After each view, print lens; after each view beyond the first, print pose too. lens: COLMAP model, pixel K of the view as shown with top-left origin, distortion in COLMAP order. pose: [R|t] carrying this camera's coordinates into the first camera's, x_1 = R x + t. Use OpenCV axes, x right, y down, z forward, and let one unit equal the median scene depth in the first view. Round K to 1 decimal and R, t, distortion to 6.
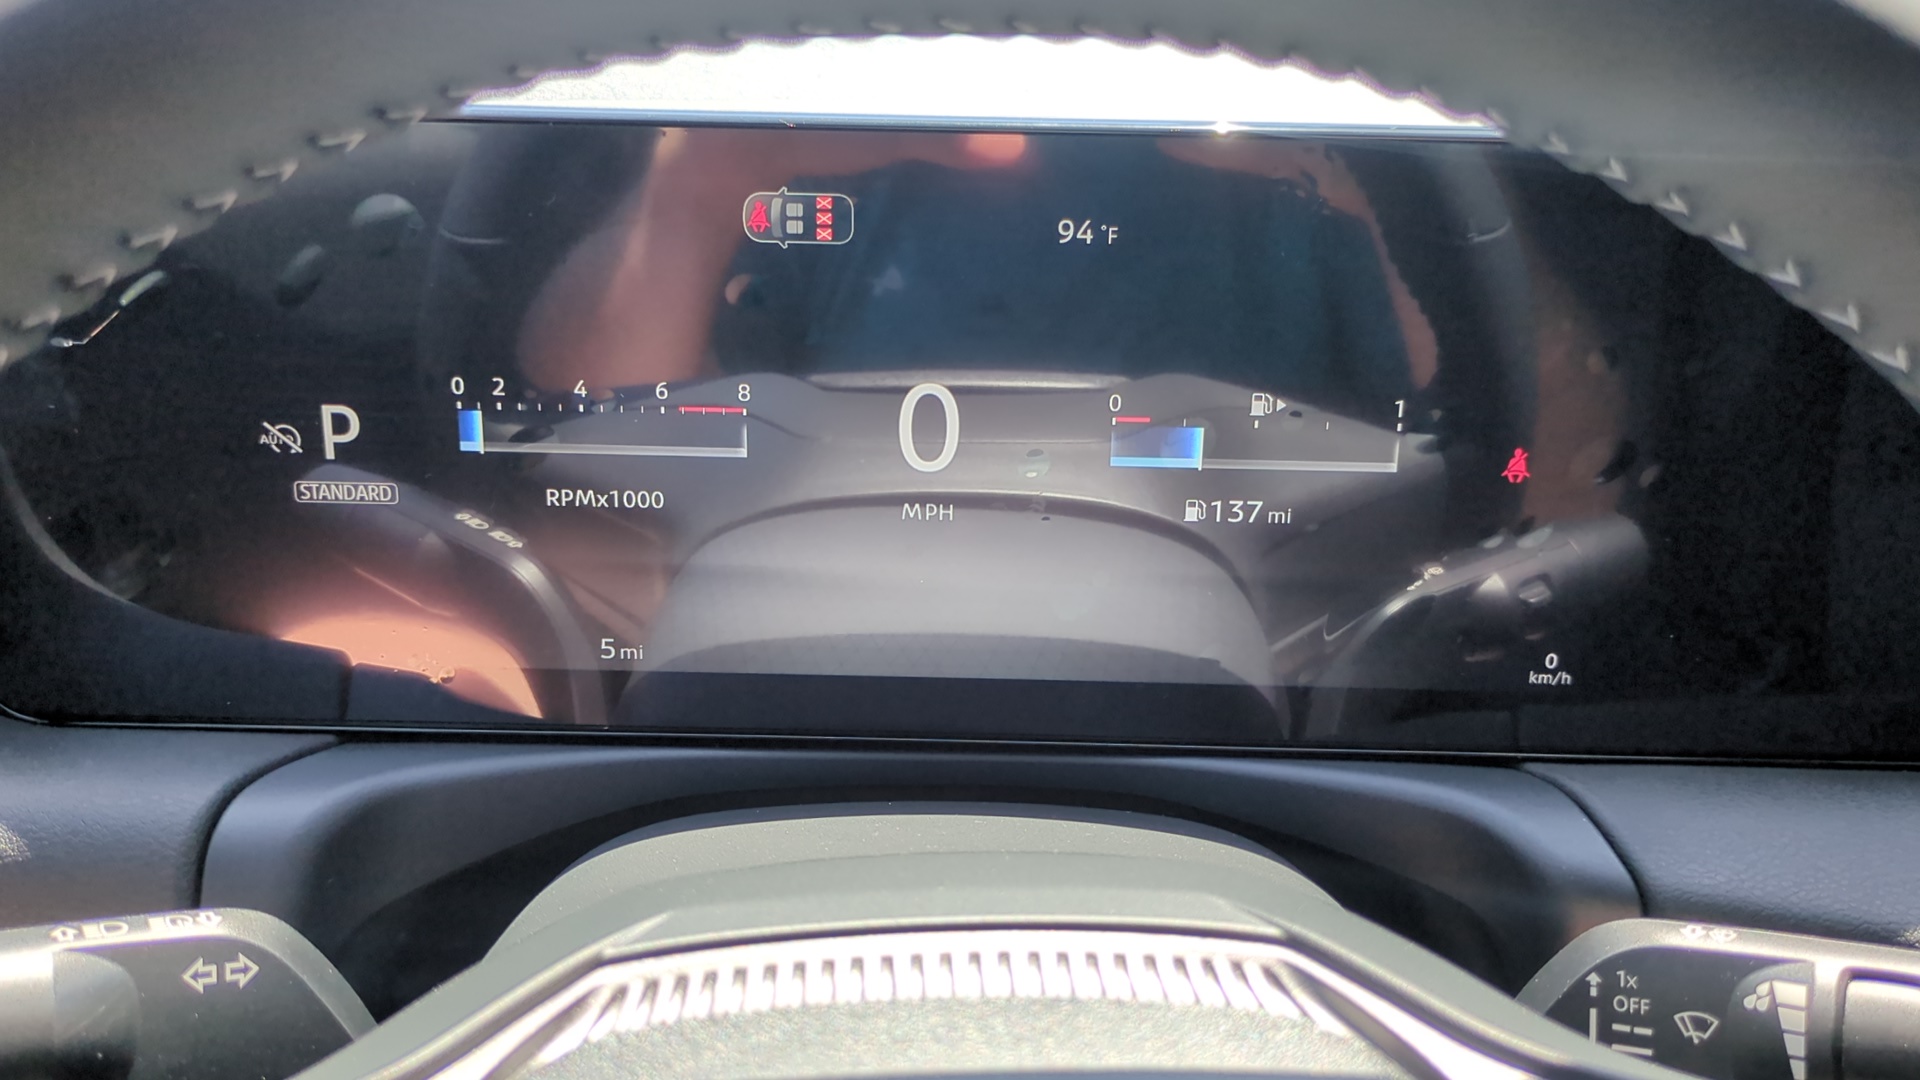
lens RADIAL K [[1649.8, 0, 960.0], [0, 1649.8, 540.0], [0, 0, 1]] dist [0.052174, 0.003474]
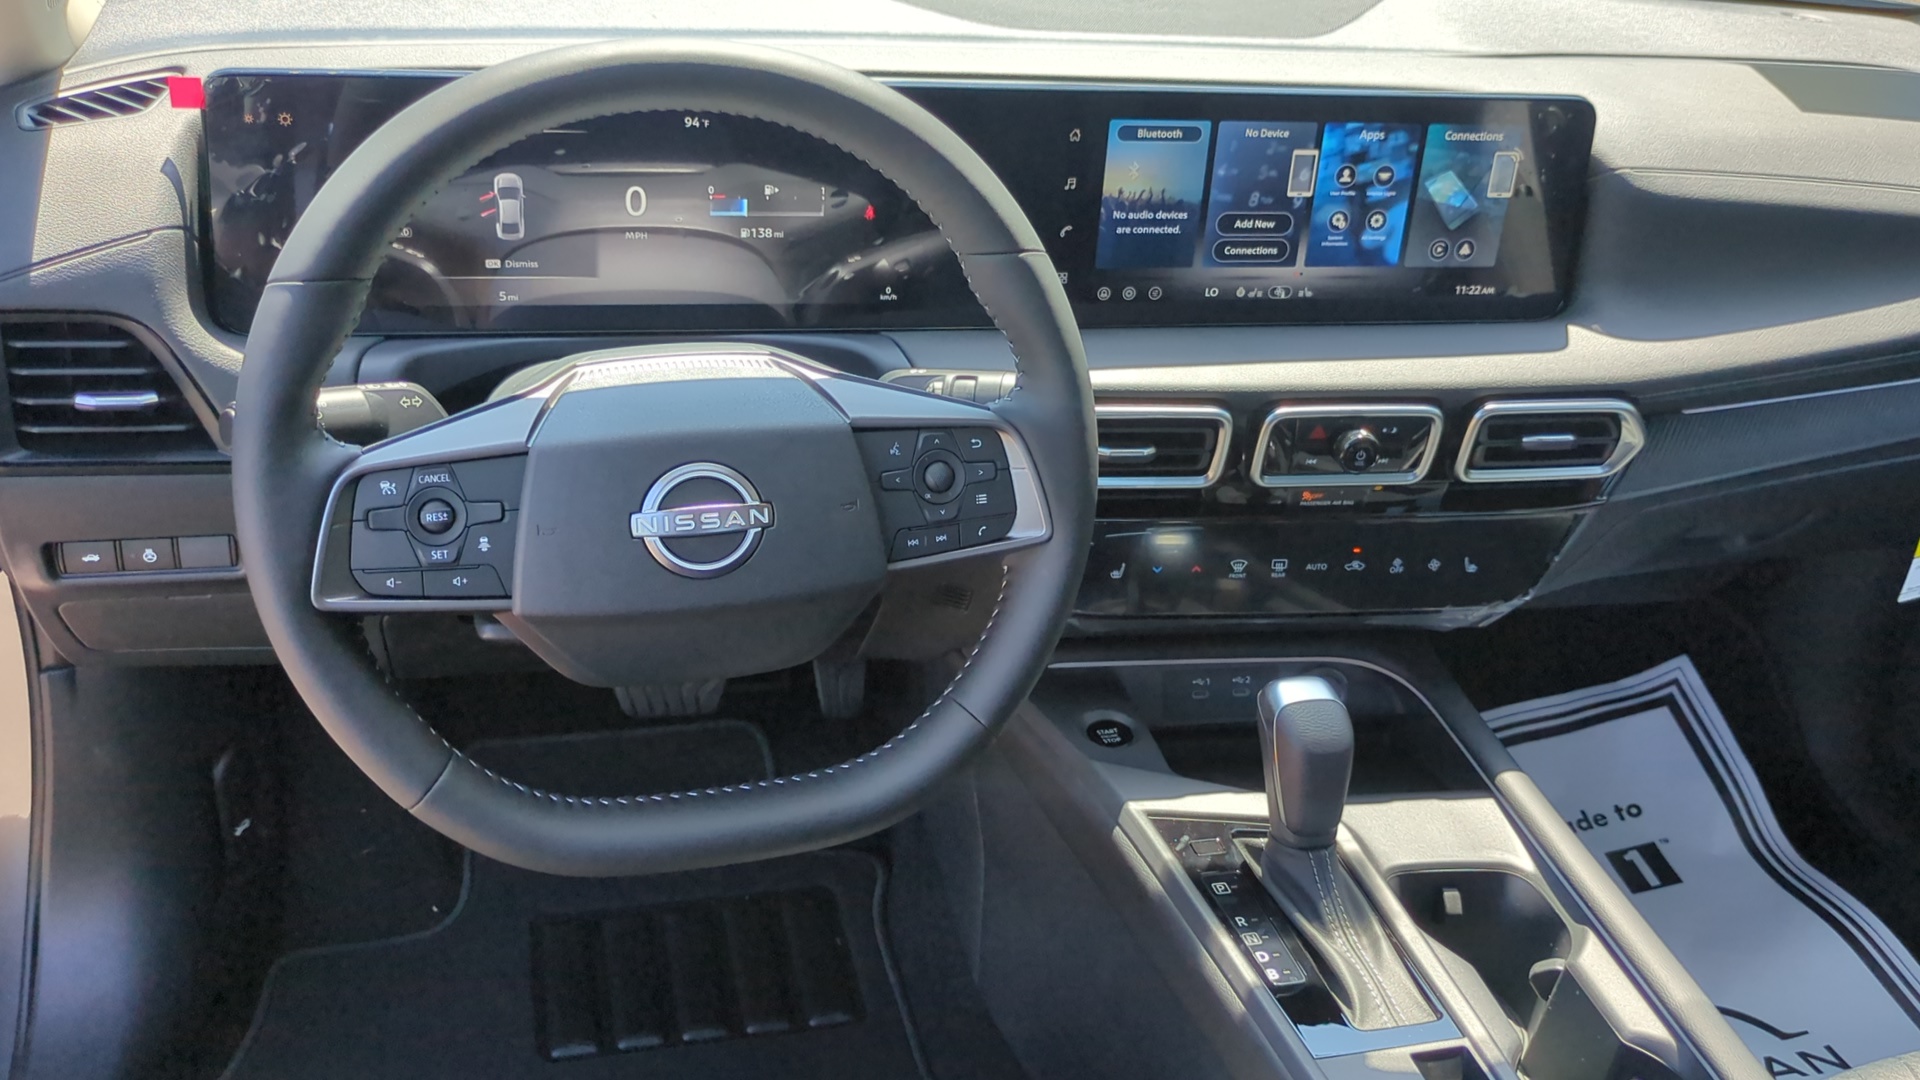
lens RADIAL K [[1649.8, 0, 960.0], [0, 1649.8, 540.0], [0, 0, 1]] dist [0.052174, 0.003474]
pose [[0.969245, -0.066274, 0.237007, -0.166828], [0.026776, 0.985739, 0.166140, 0.033012], [-0.244637, -0.154685, 0.957197, -1.542952]]
